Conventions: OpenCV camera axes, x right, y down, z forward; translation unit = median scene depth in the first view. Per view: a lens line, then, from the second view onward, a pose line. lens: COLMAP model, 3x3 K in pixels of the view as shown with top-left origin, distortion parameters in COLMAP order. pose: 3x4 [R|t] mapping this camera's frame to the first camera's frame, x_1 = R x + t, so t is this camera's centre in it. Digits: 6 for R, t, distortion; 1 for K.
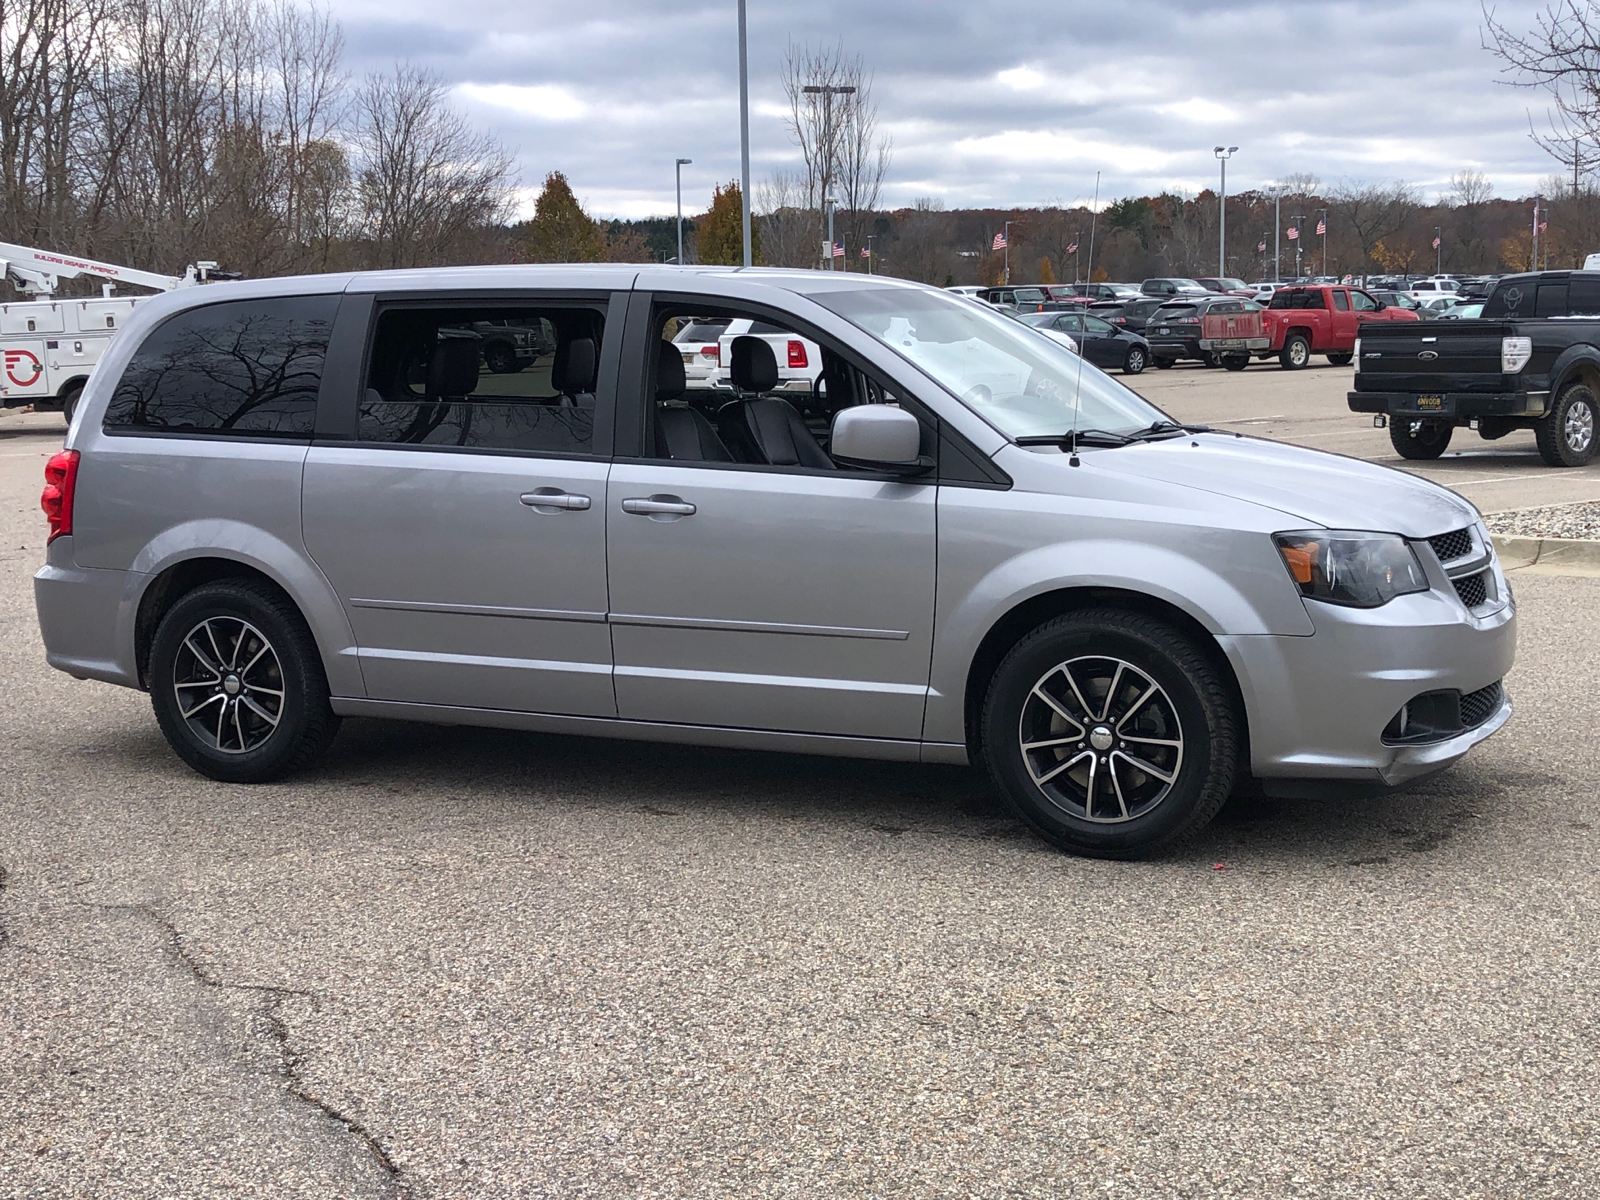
lens RADIAL K [[2114.7, 0, 791.2], [0, 2114.7, 560.7], [0, 0, 1]] dist [0.199476, -0.730234]
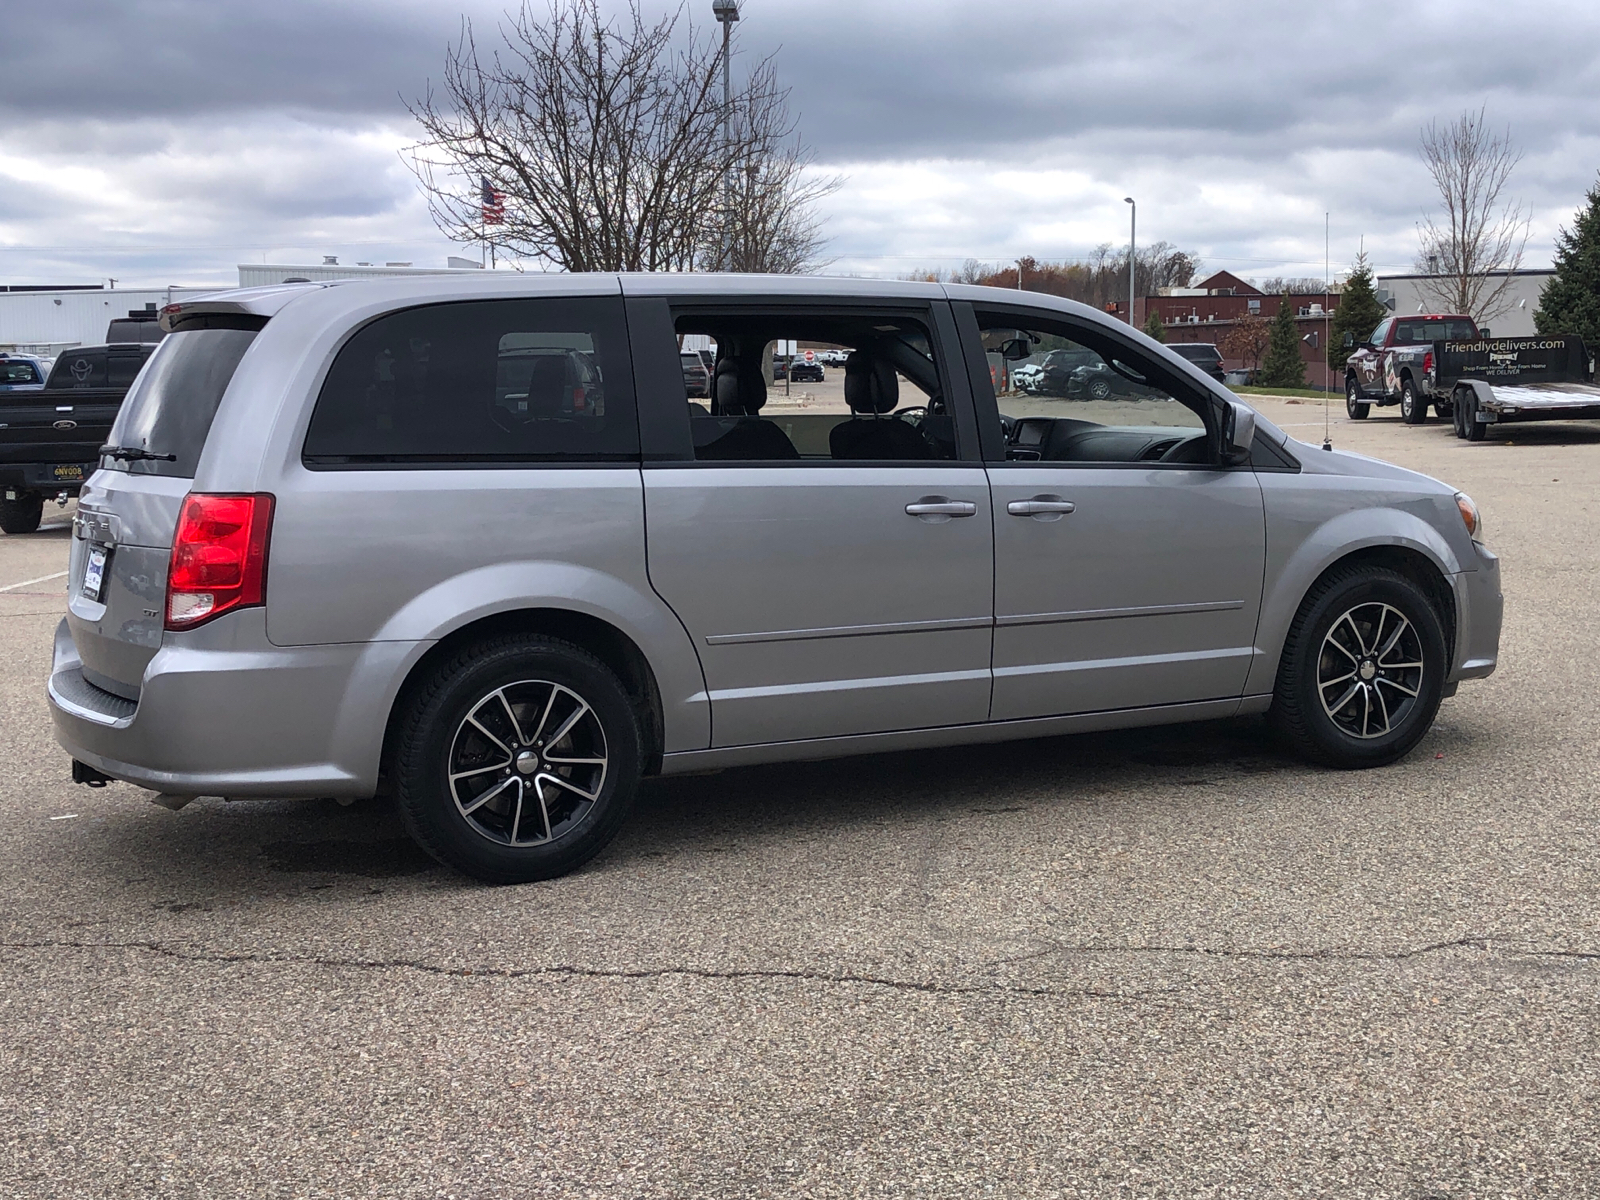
lens RADIAL K [[2114.7, 0, 791.2], [0, 2114.7, 560.7], [0, 0, 1]] dist [0.199476, -0.730234]
pose [[0.605097, -0.060738, 0.793832, -0.946071], [0.096075, 0.995370, 0.002925, -0.013919], [-0.790334, 0.074497, 0.608130, 0.460673]]
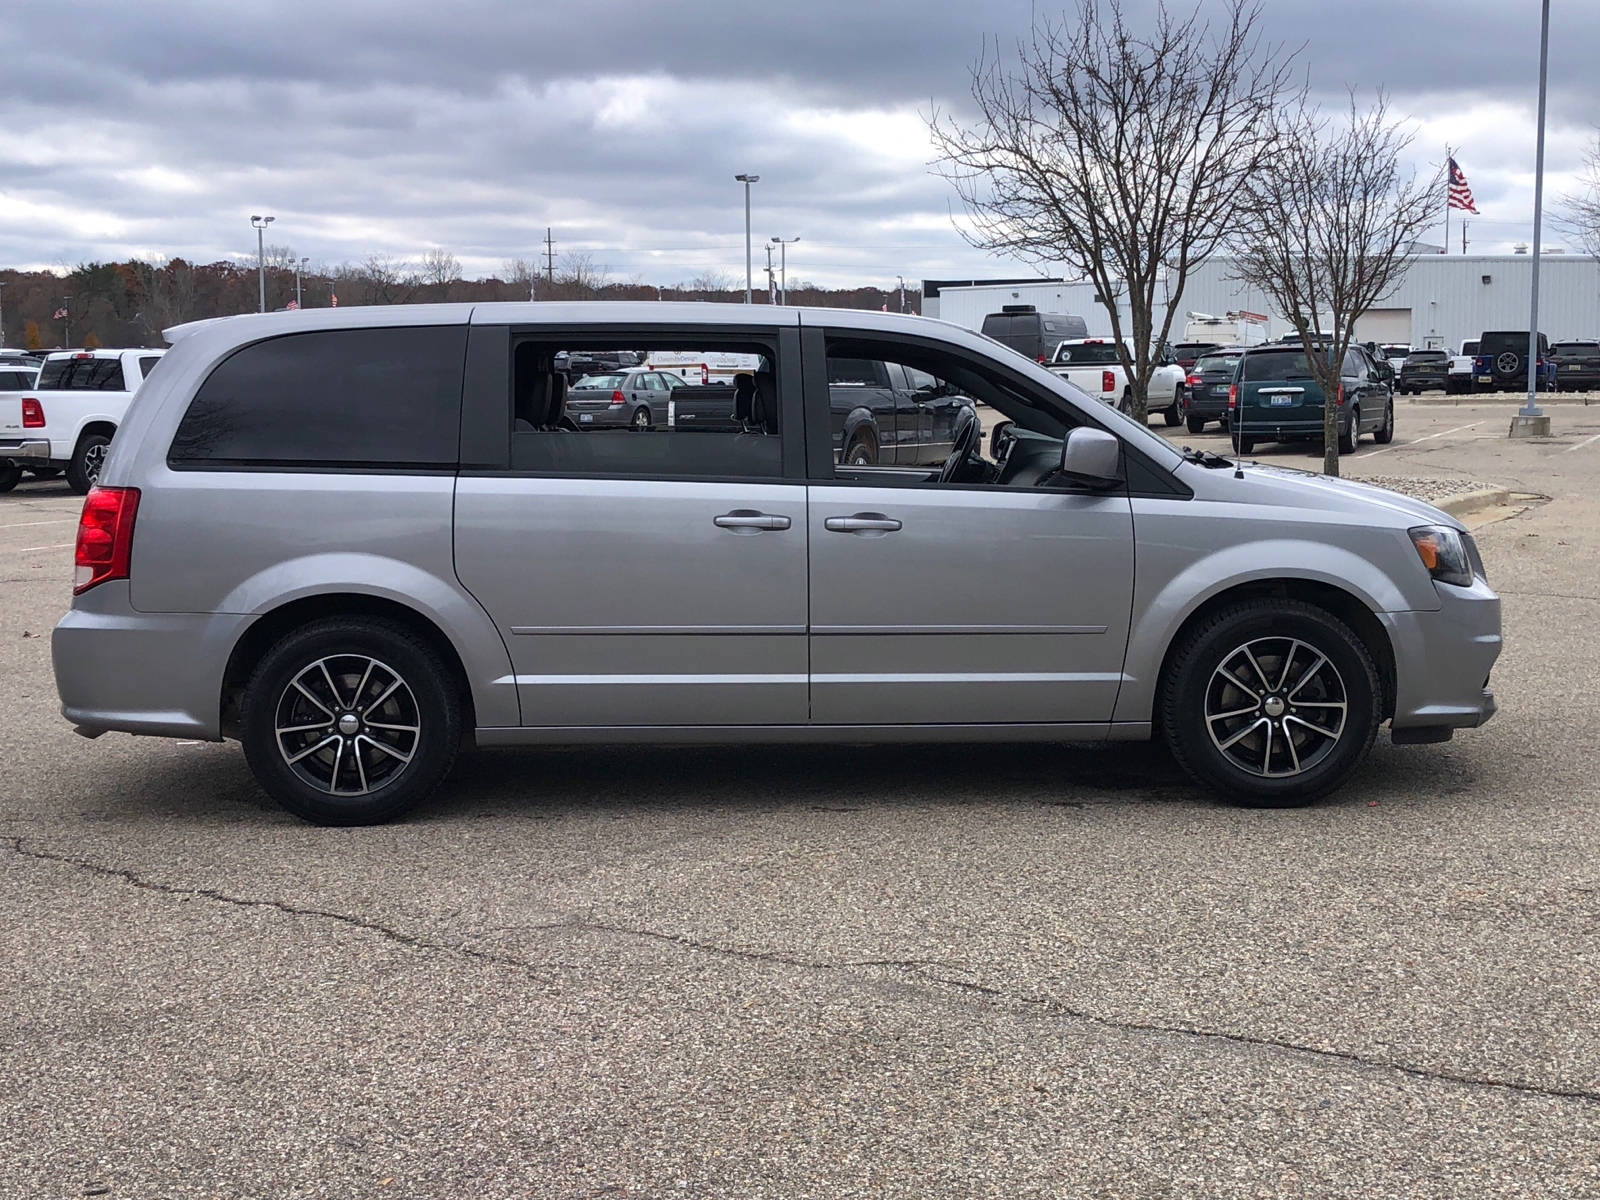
lens RADIAL K [[2114.7, 0, 791.2], [0, 2114.7, 560.7], [0, 0, 1]] dist [0.199476, -0.730234]
pose [[0.891981, -0.028371, 0.451181, -0.576708], [0.043432, 0.998790, -0.023059, 0.016402], [-0.449981, 0.040164, 0.892134, 0.047776]]
